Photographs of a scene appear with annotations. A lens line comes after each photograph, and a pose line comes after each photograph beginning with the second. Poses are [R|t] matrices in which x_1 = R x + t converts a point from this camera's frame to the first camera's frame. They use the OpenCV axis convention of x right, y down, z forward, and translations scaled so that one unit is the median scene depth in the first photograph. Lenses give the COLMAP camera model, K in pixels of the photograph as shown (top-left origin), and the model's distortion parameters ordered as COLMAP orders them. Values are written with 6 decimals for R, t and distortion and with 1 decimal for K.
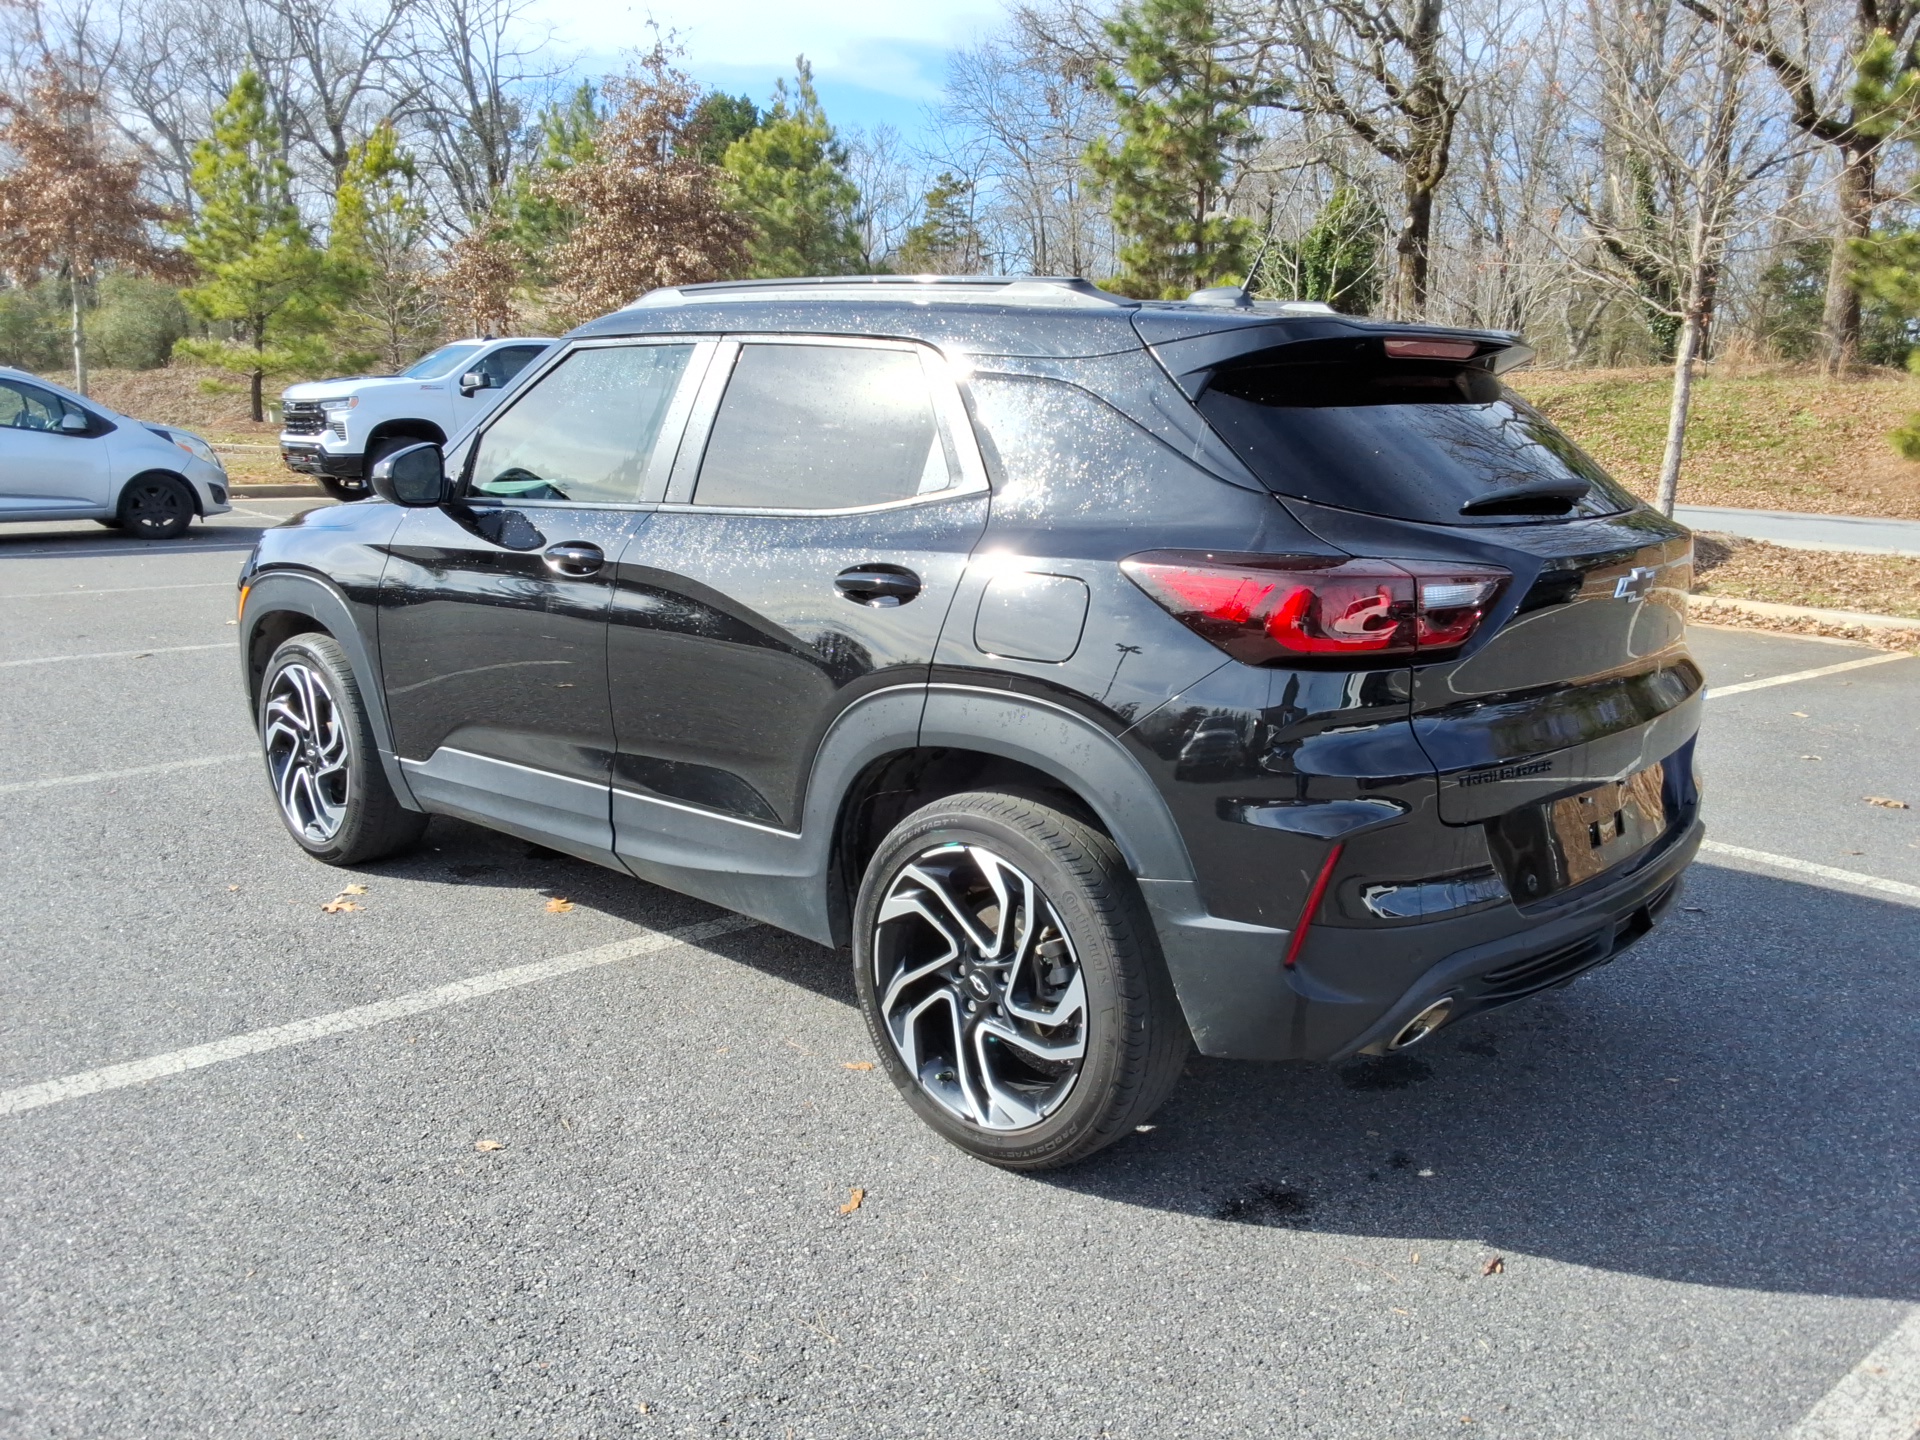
lens RADIAL K [[1531.2, 0, 969.5], [0, 1531.2, 726.6], [0, 0, 1]] dist [0.091363, -0.126961]
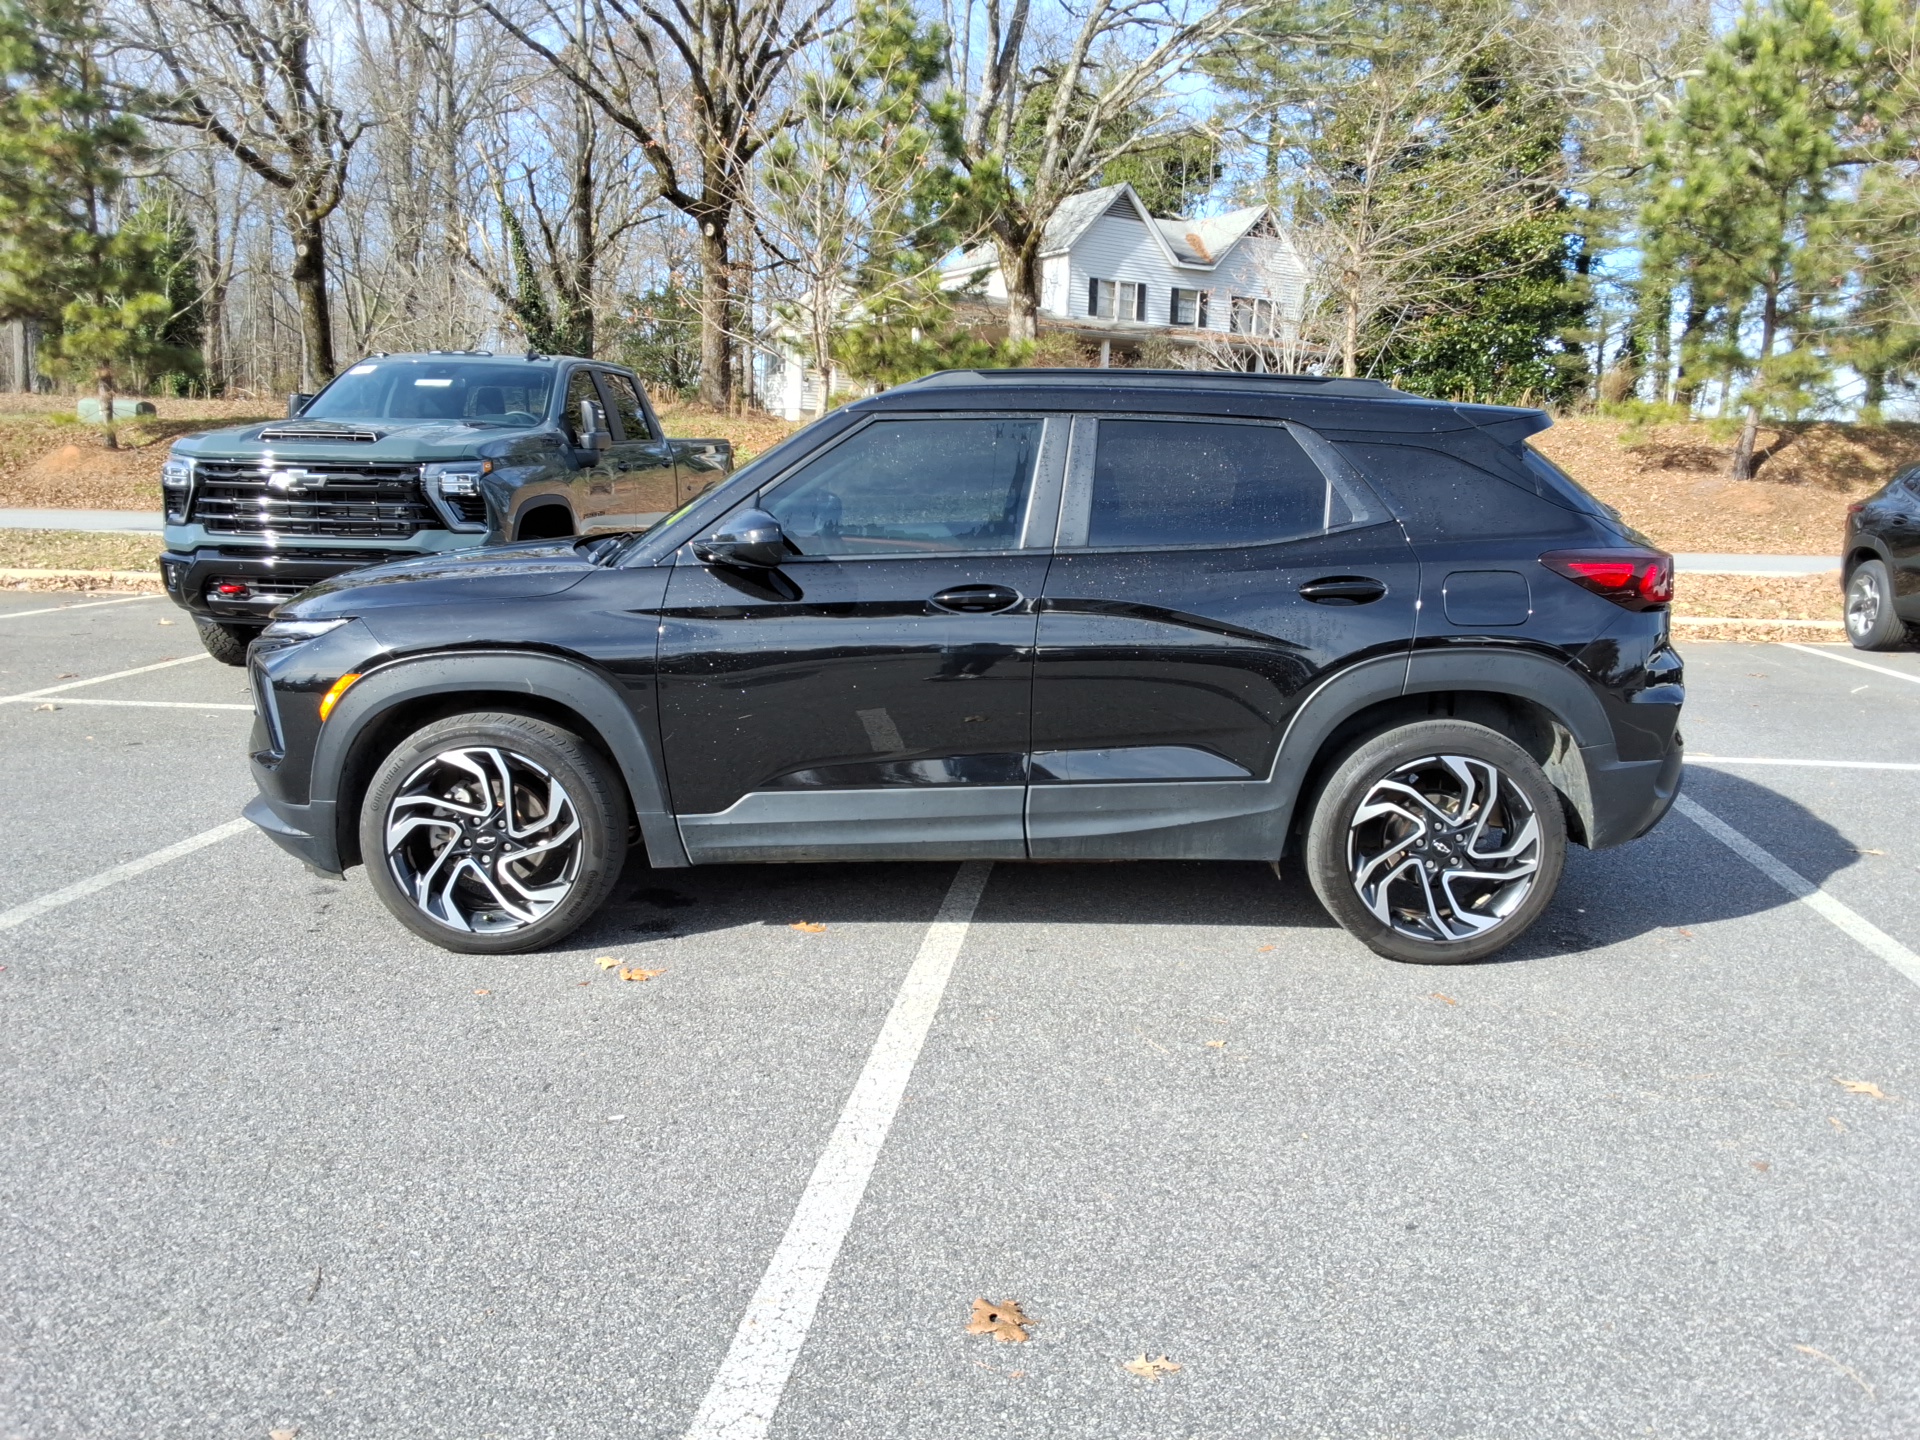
lens RADIAL K [[1531.2, 0, 966.8], [0, 1531.2, 727.0], [0, 0, 1]] dist [0.091363, -0.126961]
pose [[0.730127, -0.132186, 0.670404, -0.131277], [0.143378, 0.988906, 0.038836, -0.007351], [-0.668100, 0.067766, 0.740979, 0.017489]]
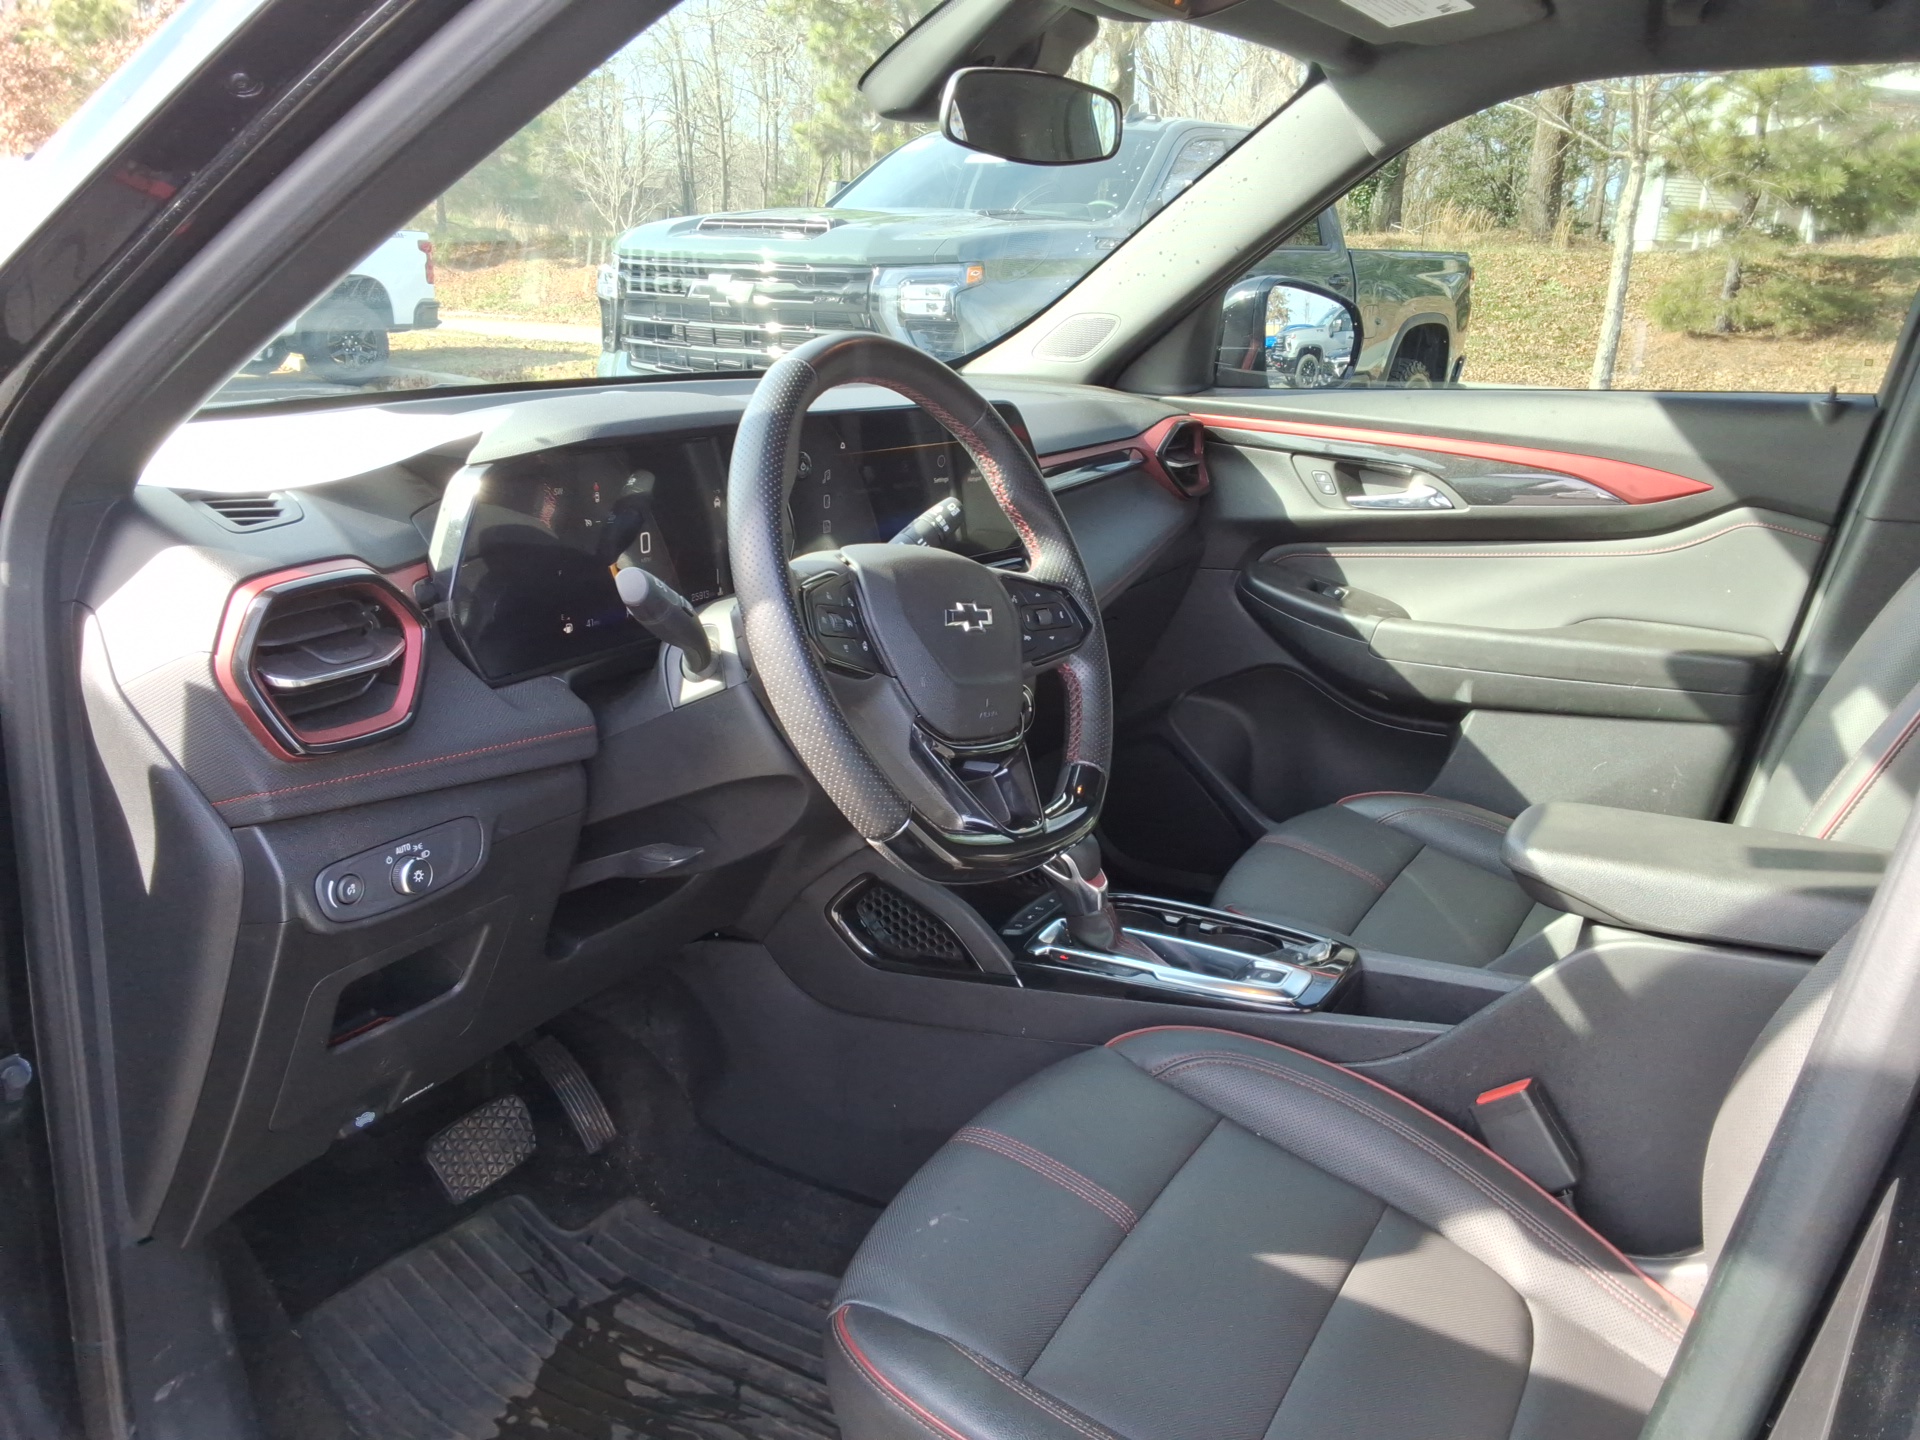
lens RADIAL K [[1531.2, 0, 988.4], [0, 1531.2, 714.9], [0, 0, 1]] dist [0.091363, -0.126961]
pose [[0.970439, -0.060255, 0.233706, -0.038020], [0.043374, 0.996109, 0.076713, -0.019254], [-0.237419, -0.064309, 0.969276, 0.109496]]
